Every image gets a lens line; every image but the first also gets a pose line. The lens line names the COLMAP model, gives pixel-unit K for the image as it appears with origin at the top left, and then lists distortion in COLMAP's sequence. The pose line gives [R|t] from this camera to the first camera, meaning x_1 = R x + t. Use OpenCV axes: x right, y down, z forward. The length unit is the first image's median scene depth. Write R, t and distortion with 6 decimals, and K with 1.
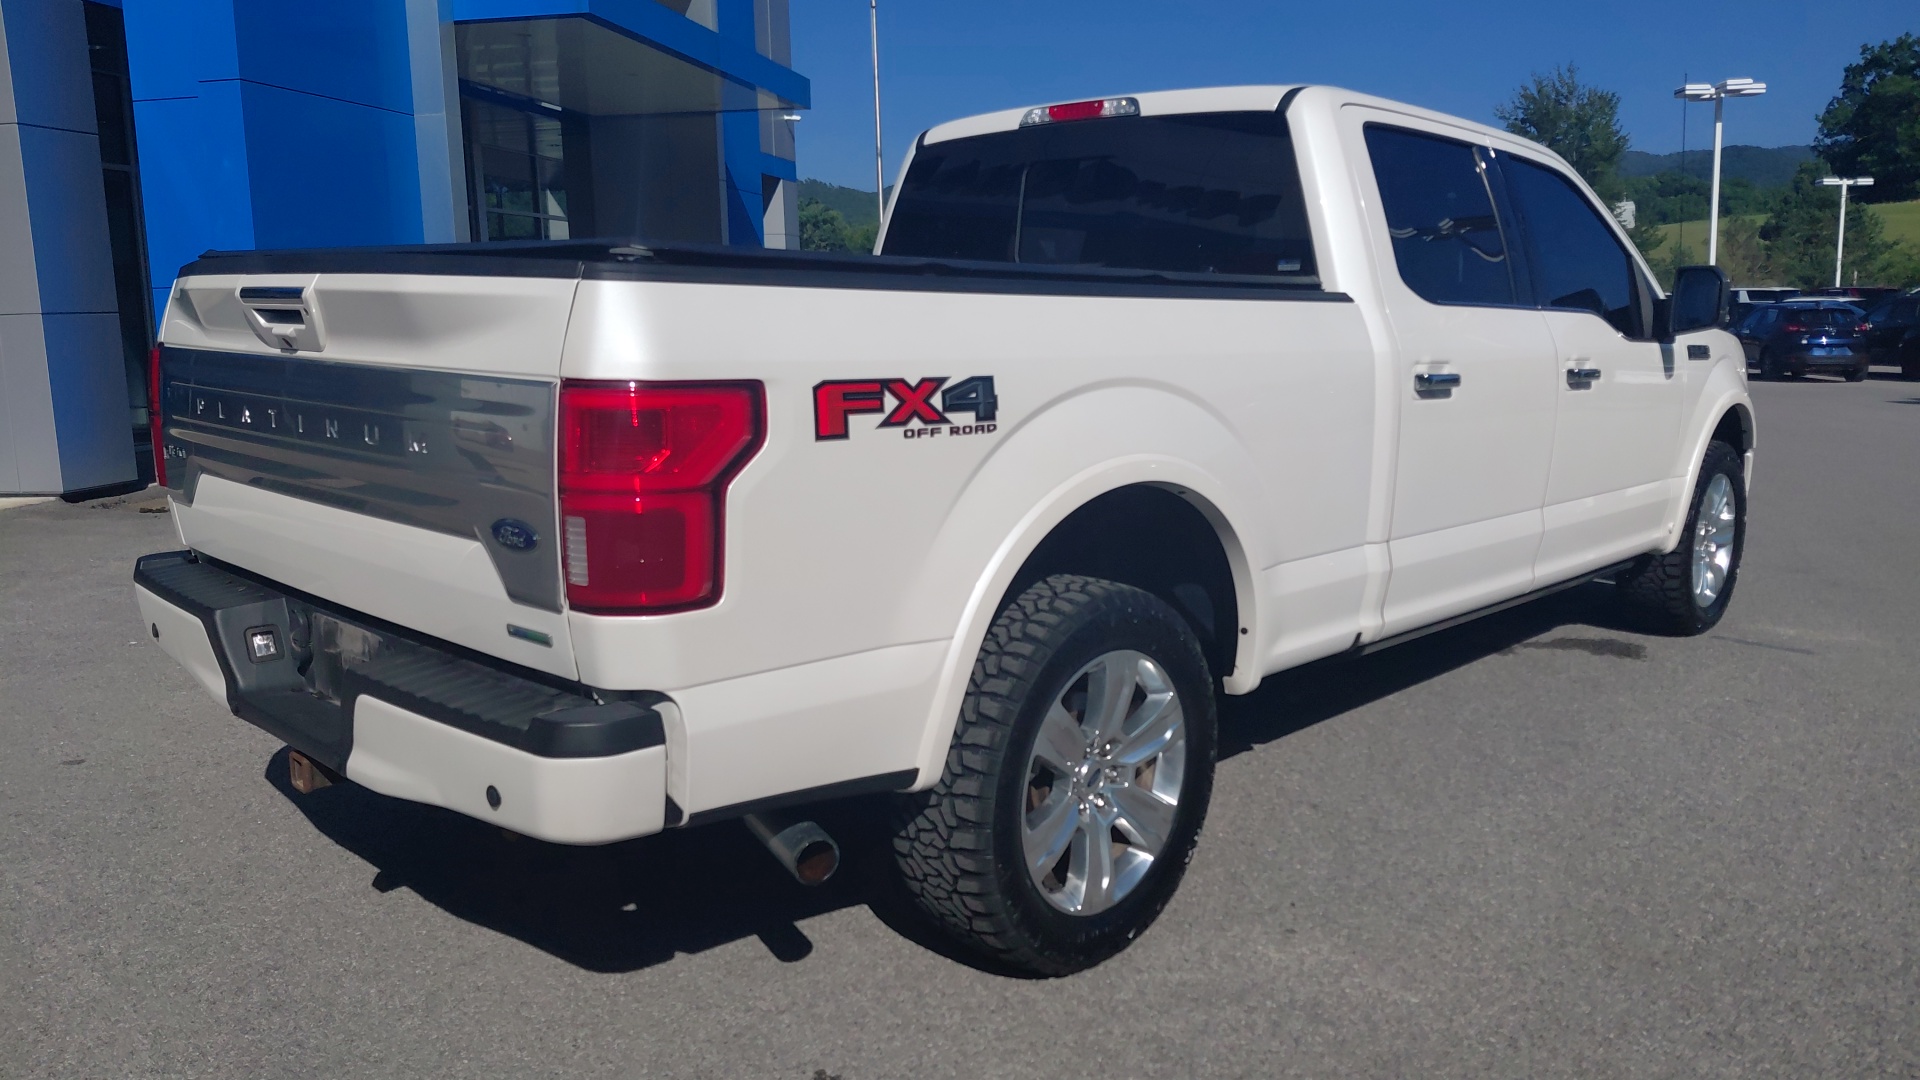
lens RADIAL K [[1418.0, 0, 965.4], [0, 1418.0, 549.4], [0, 0, 1]] dist [0.002943, 0.002861]
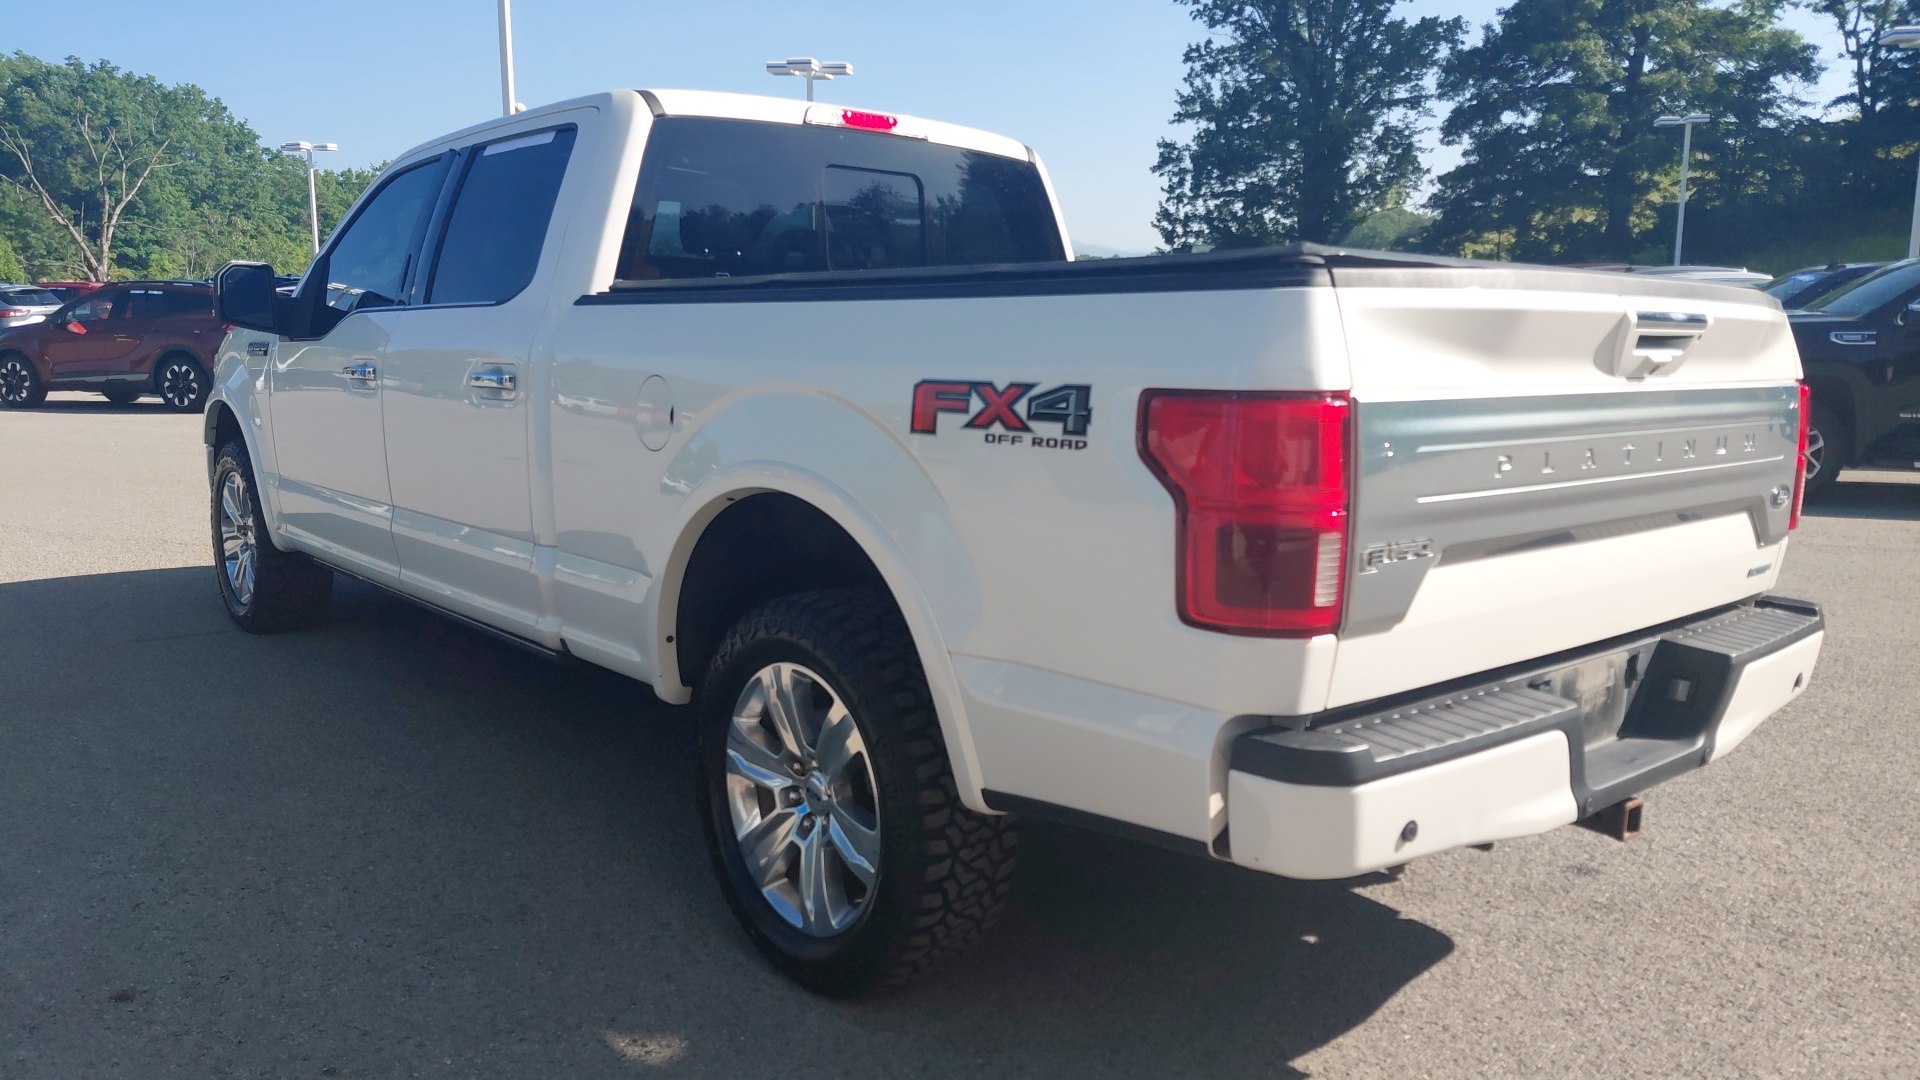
lens RADIAL K [[1427.9, 0, 960.0], [0, 1427.9, 540.0], [0, 0, 1]] dist [0.005338, -0.001712]
pose [[0.100332, -0.158129, 0.982308, -0.909196], [0.157660, 0.977343, 0.141226, -0.148859], [-0.982383, 0.140701, 0.122990, 0.828339]]
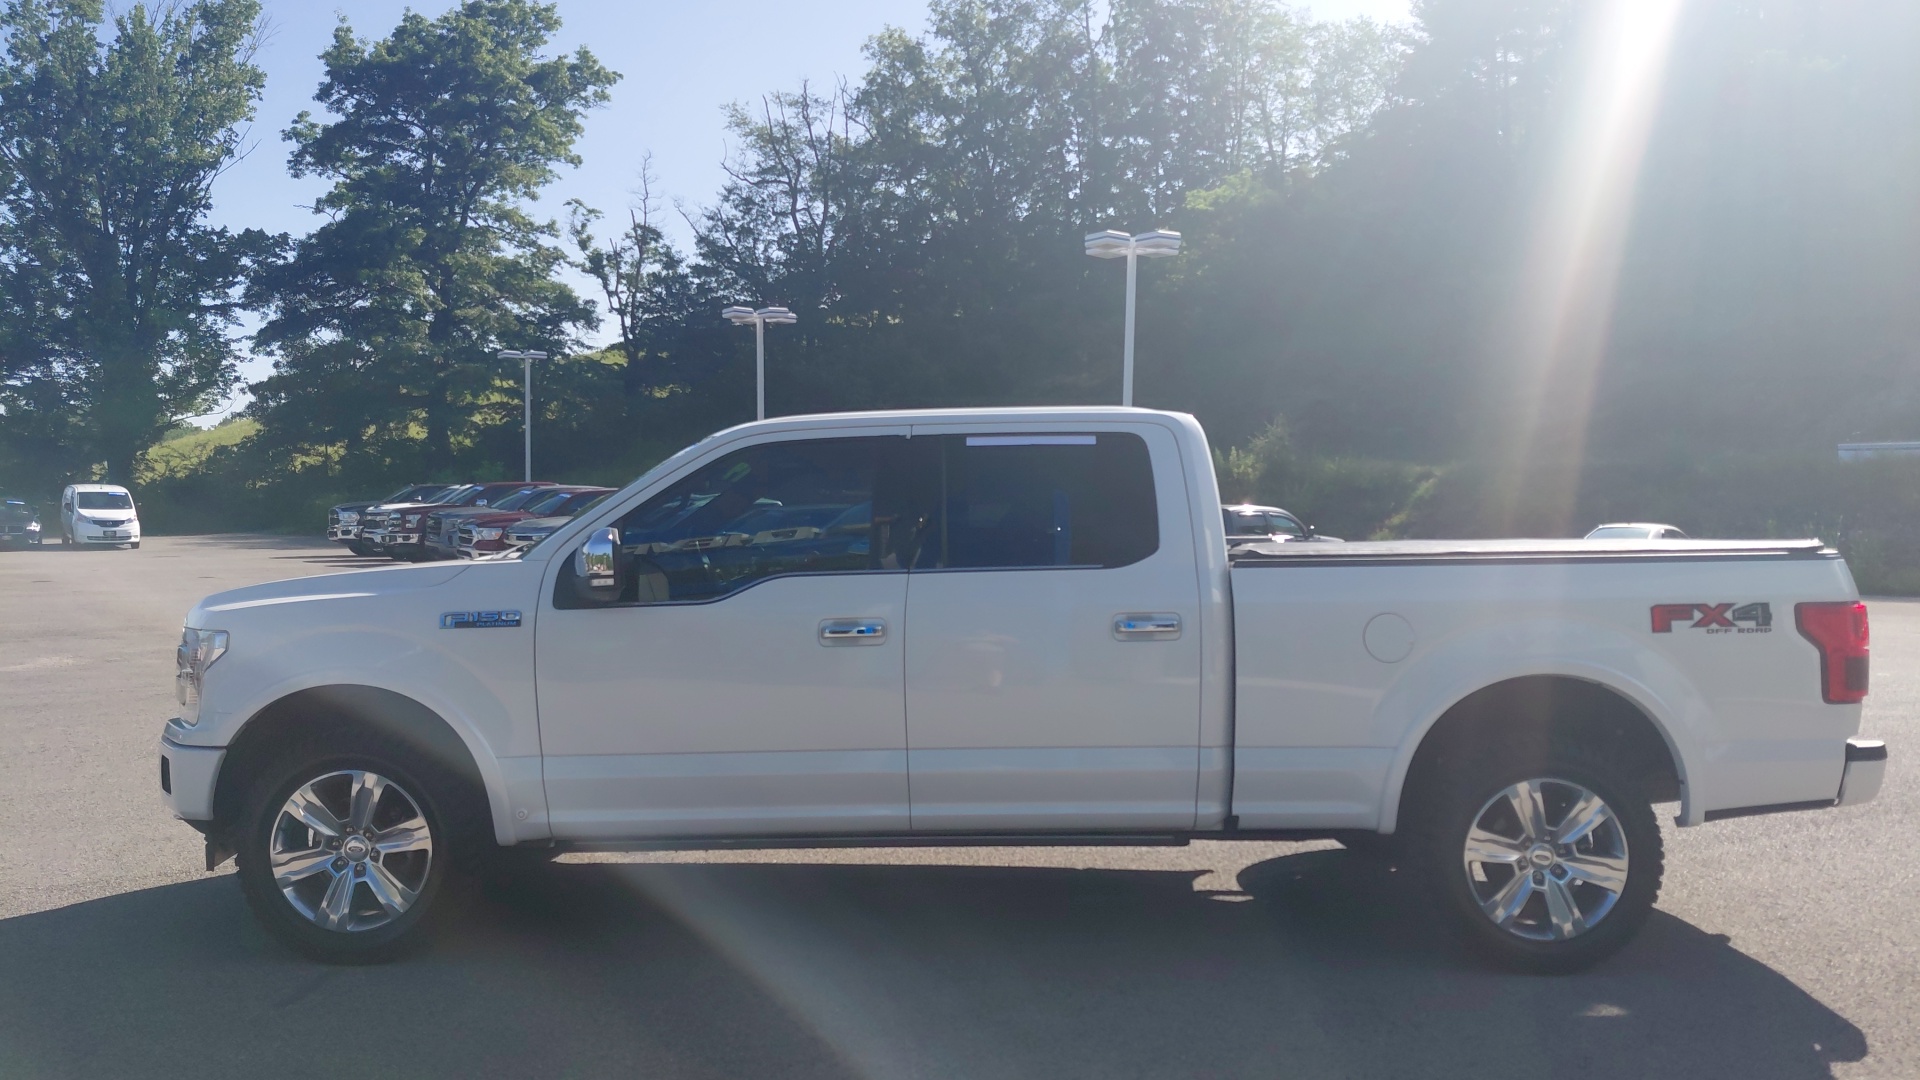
lens RADIAL K [[1444.7, 0, 962.0], [0, 1444.7, 566.4], [0, 0, 1]] dist [-0.030150, -0.003368]
pose [[-0.690876, -0.024410, 0.722562, -0.765784], [0.117737, 0.982289, 0.145759, -0.392357], [-0.713322, 0.185774, -0.675766, 2.057196]]
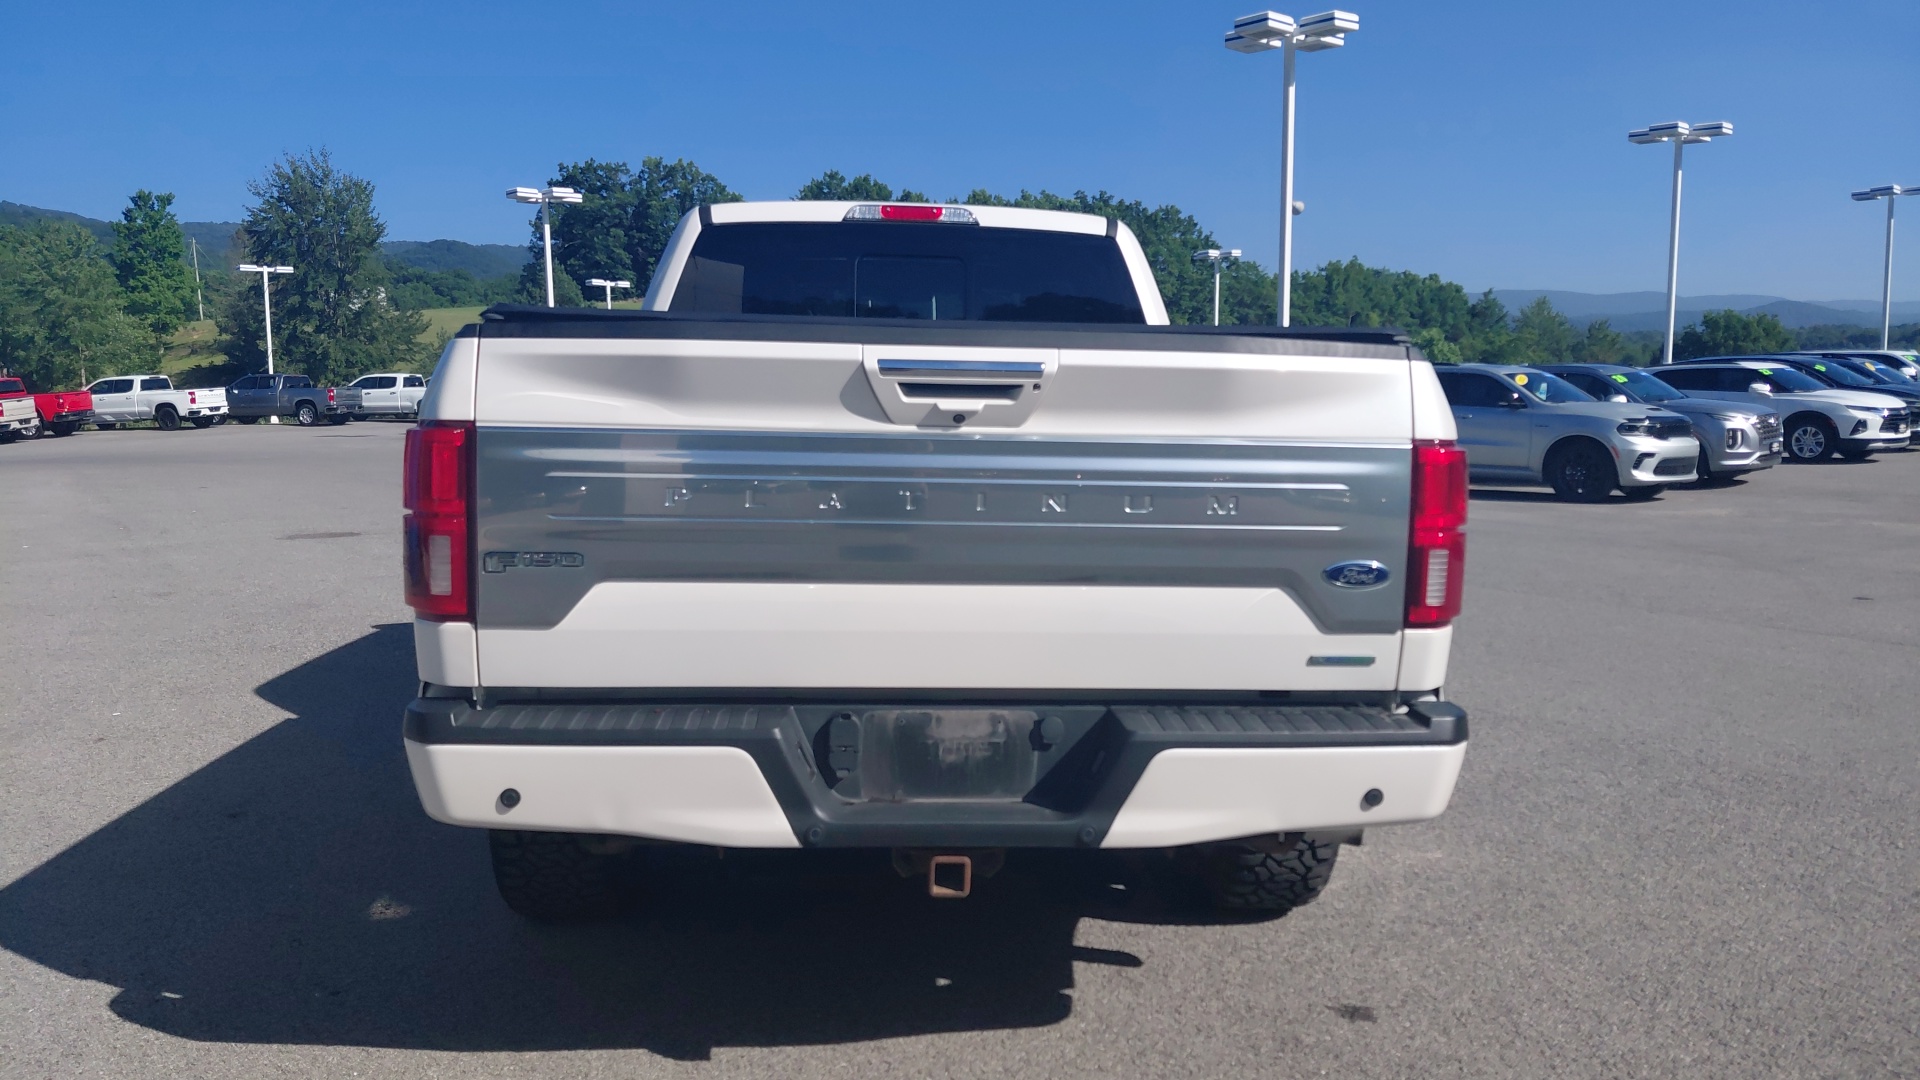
lens RADIAL K [[1419.4, 0, 957.4], [0, 1419.4, 540.6], [0, 0, 1]] dist [0.081242, -0.179342]
pose [[0.675636, -0.073381, 0.733574, -0.722059], [0.119418, 0.992787, -0.010676, -0.033046], [-0.727499, 0.094815, 0.679526, 0.217970]]
